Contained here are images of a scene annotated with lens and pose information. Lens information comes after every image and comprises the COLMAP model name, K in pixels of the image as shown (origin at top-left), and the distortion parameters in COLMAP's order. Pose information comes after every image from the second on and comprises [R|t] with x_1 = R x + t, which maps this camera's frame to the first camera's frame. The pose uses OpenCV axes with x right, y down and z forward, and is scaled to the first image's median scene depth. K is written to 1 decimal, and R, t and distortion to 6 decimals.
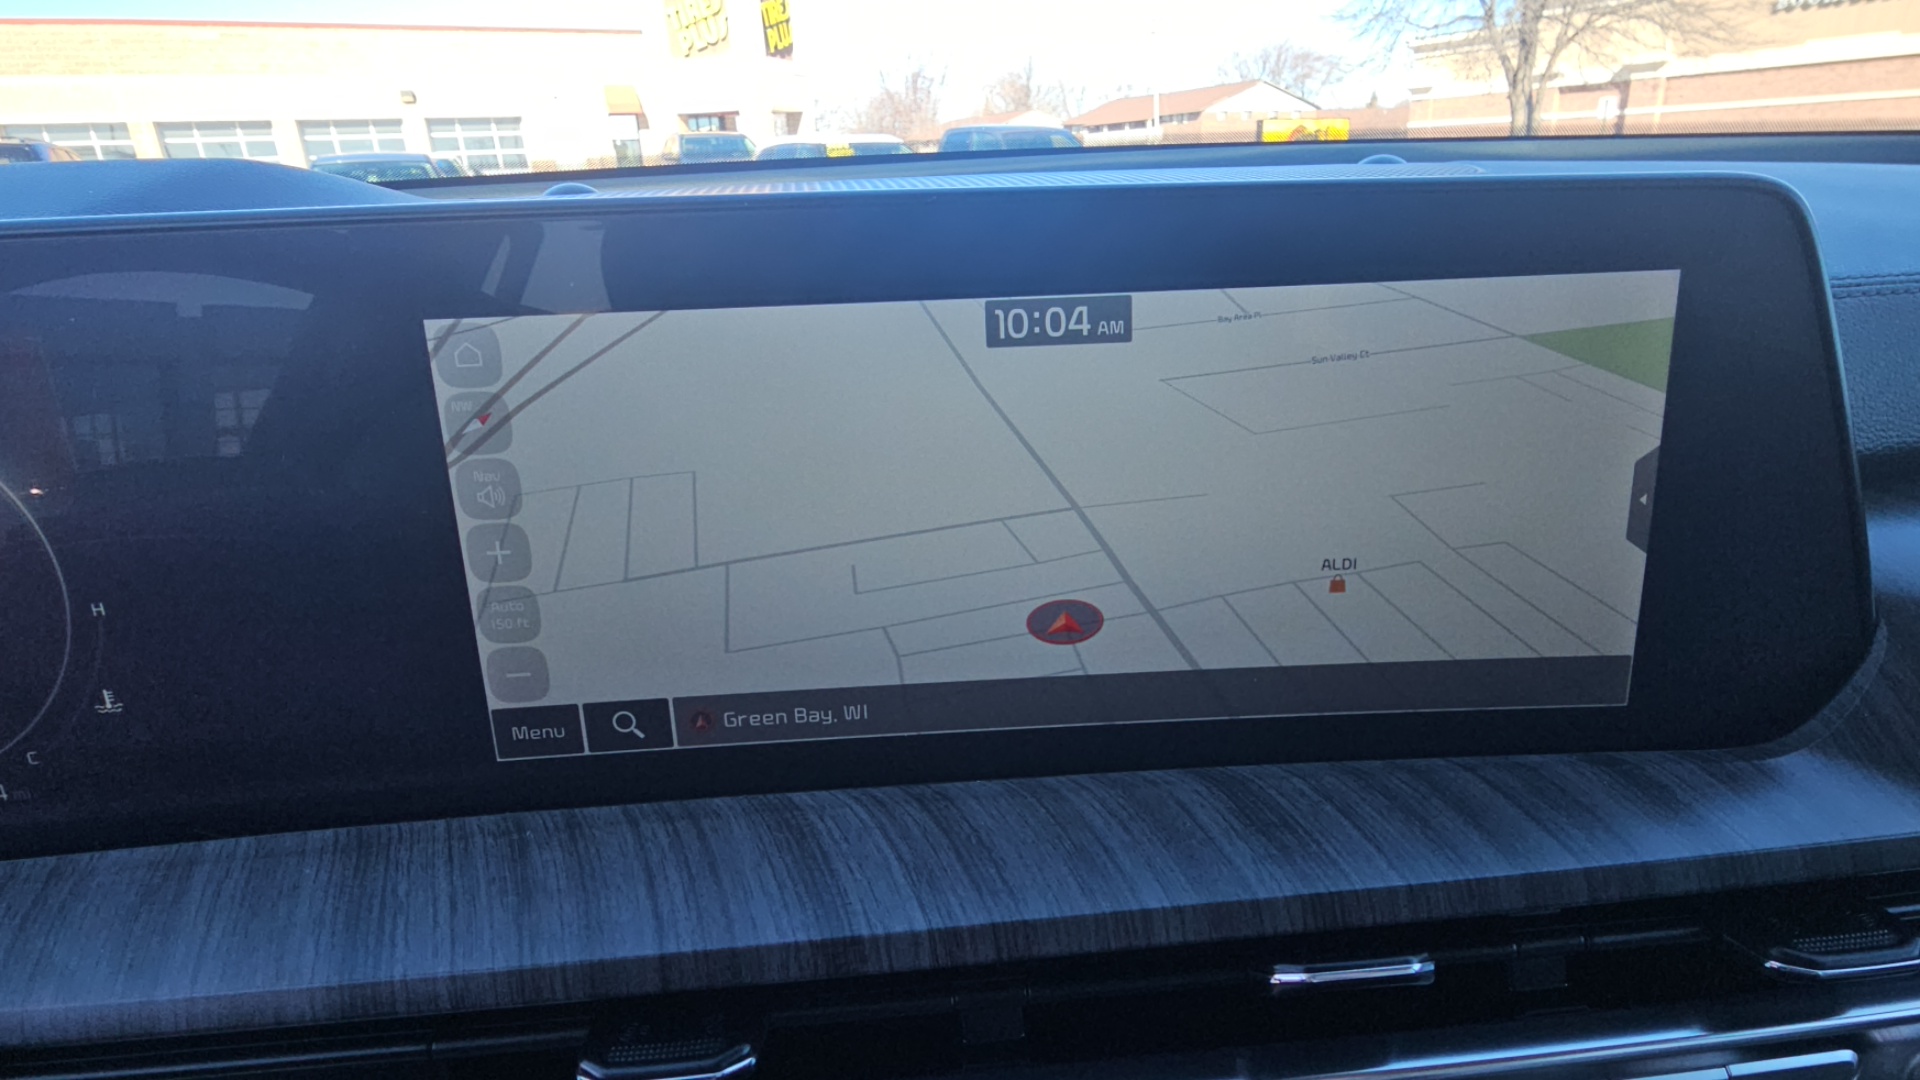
lens RADIAL K [[992.7, 0, 981.7], [0, 992.7, 545.6], [0, 0, 1]] dist [-0.000232, -0.001260]
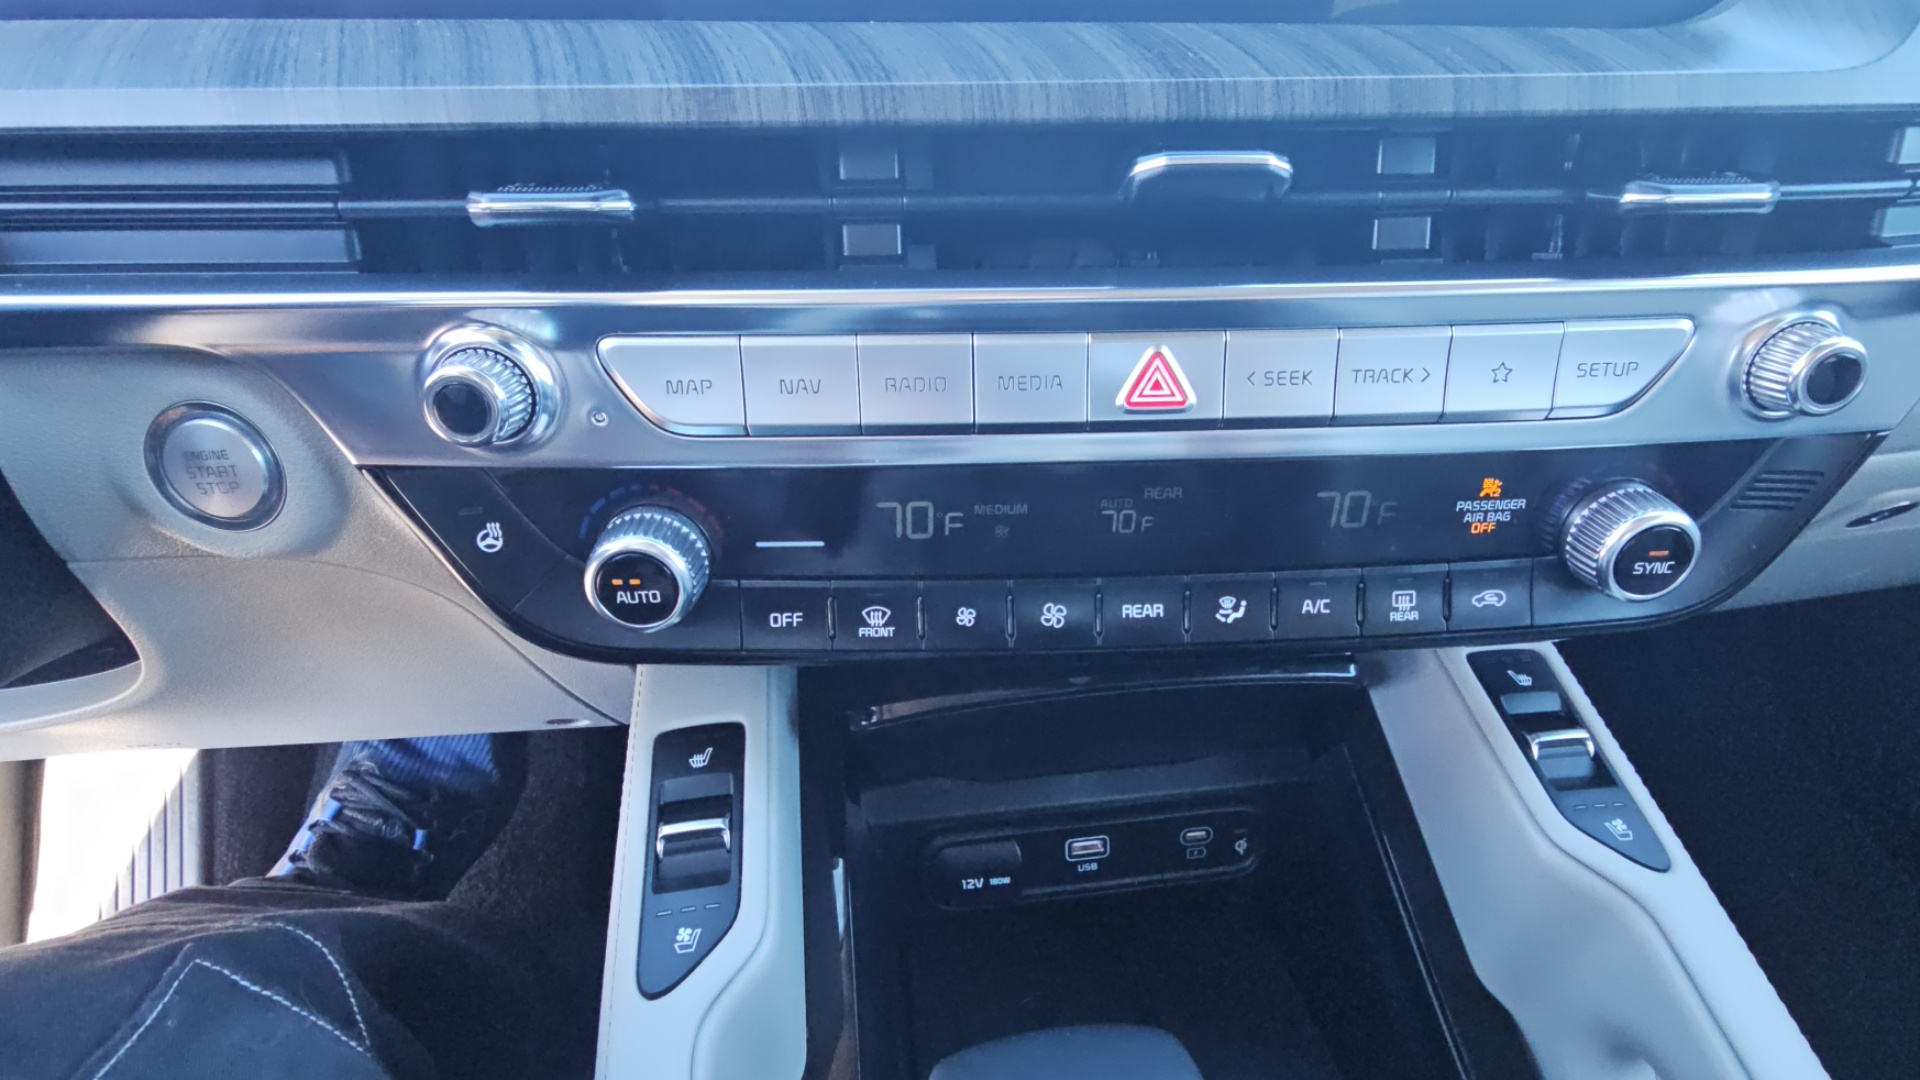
lens RADIAL K [[986.6, 0, 982.4], [0, 986.6, 550.0], [0, 0, 1]] dist [0.001676, -0.001943]
pose [[0.998159, 0.059372, -0.012384, 0.001589], [-0.054290, 0.965696, 0.253938, 0.005190], [0.027036, -0.252798, 0.967141, -0.000917]]
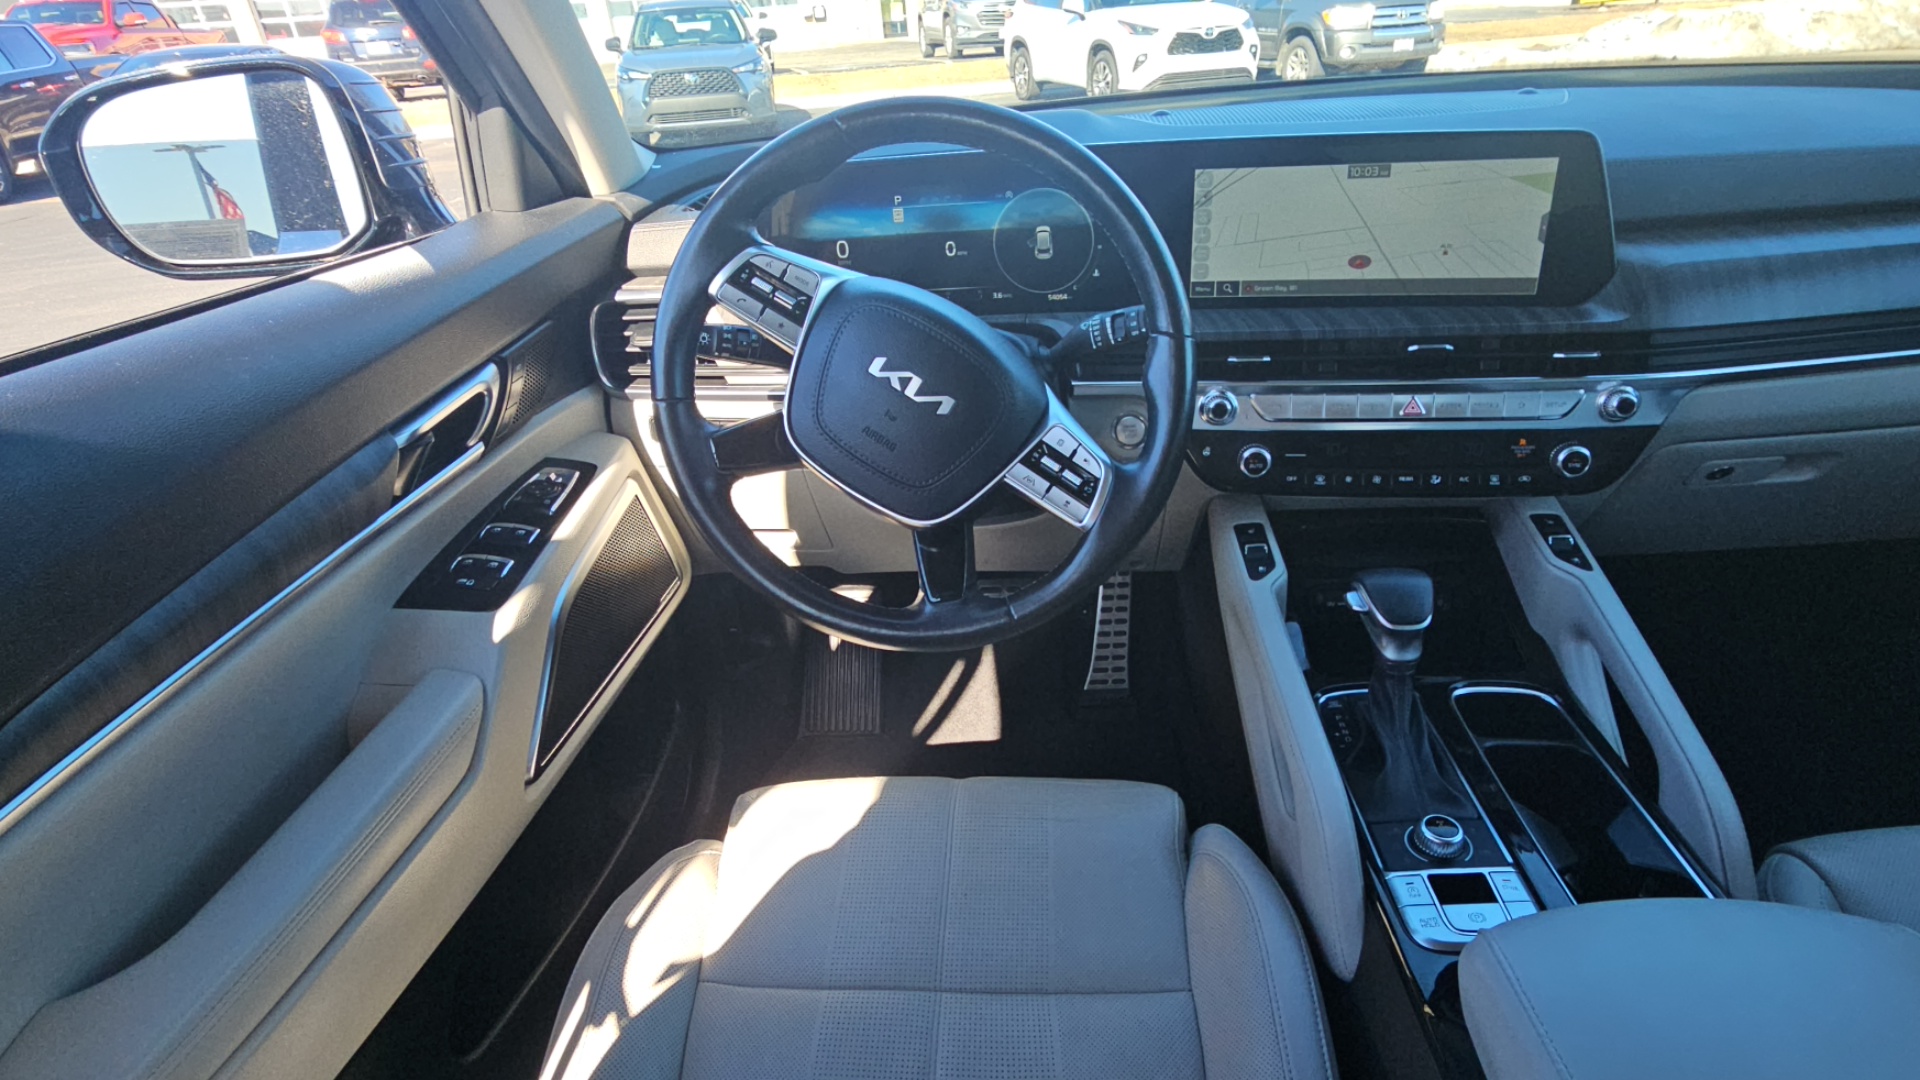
lens RADIAL K [[986.6, 0, 982.4], [0, 986.6, 550.0], [0, 0, 1]] dist [0.001676, -0.001943]
pose [[0.973037, 0.091446, -0.211745, -0.004016], [-0.058418, 0.985822, 0.157296, 0.006420], [0.223127, -0.140685, 0.964584, -0.029359]]
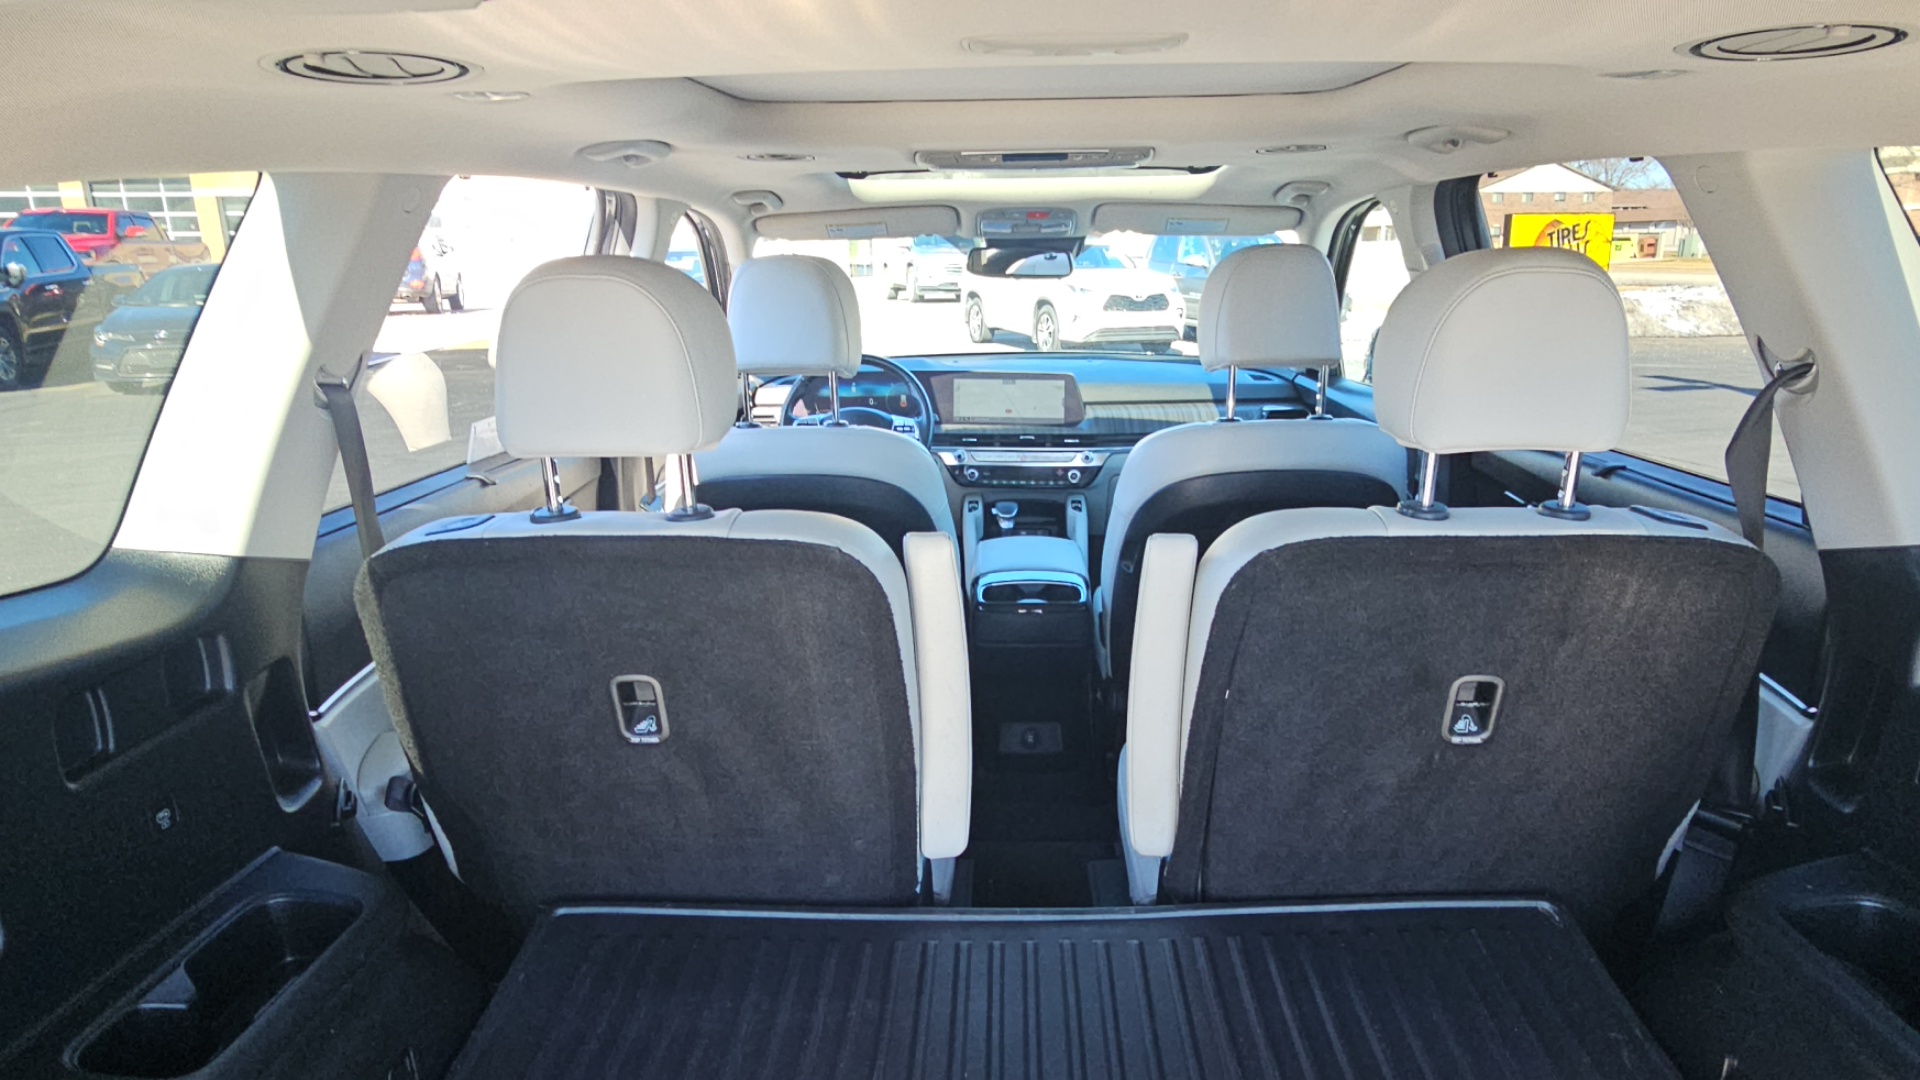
lens RADIAL K [[1113.8, 0, 961.9], [0, 1113.8, 580.8], [0, 0, 1]] dist [0.000673, -0.001081]
pose [[0.974807, 0.085177, -0.206144, 0.022887], [-0.098858, 0.993469, -0.056984, 0.027002], [0.199944, 0.075927, 0.976861, -0.109406]]
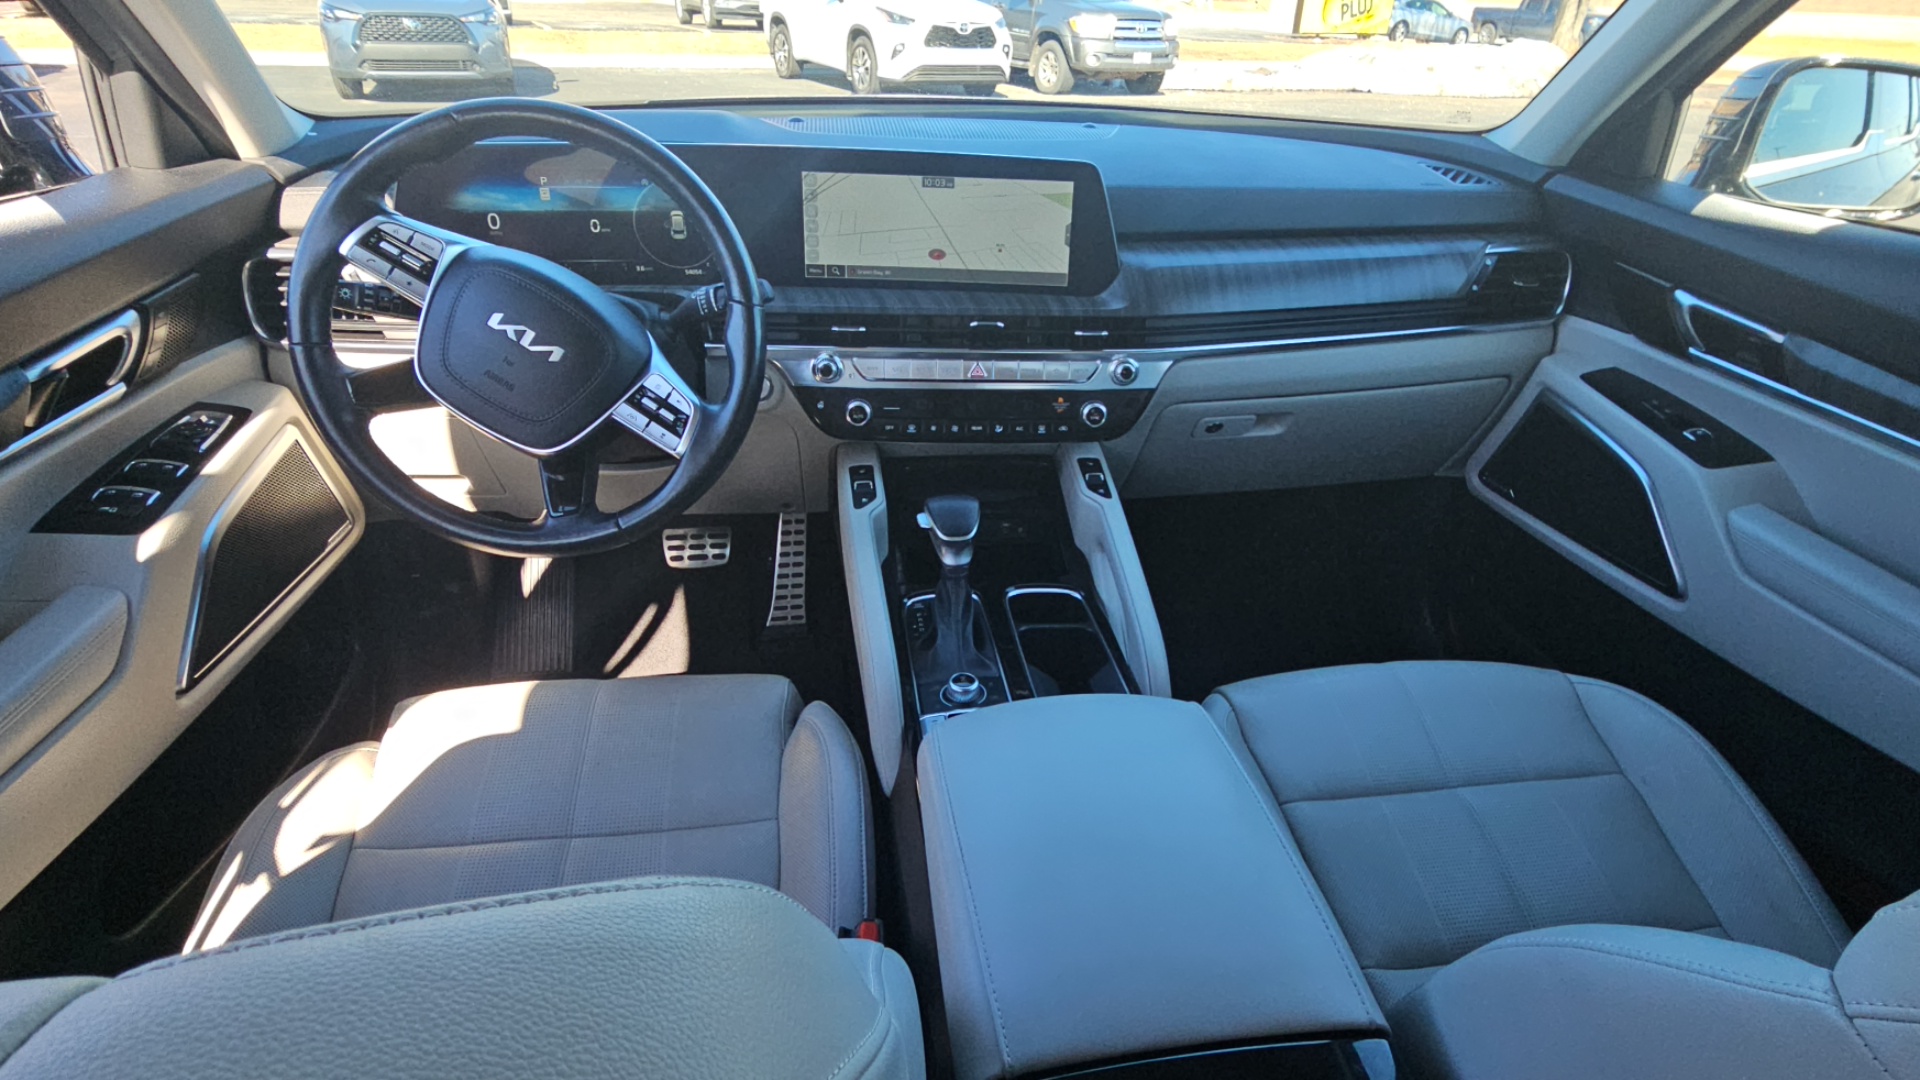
lens RADIAL K [[986.6, 0, 982.4], [0, 986.6, 550.0], [0, 0, 1]] dist [0.001676, -0.001943]
pose [[0.997013, 0.076695, 0.009053, 0.003635], [-0.077166, 0.984646, 0.156582, 0.007025], [0.003095, -0.156813, 0.987623, -0.036961]]
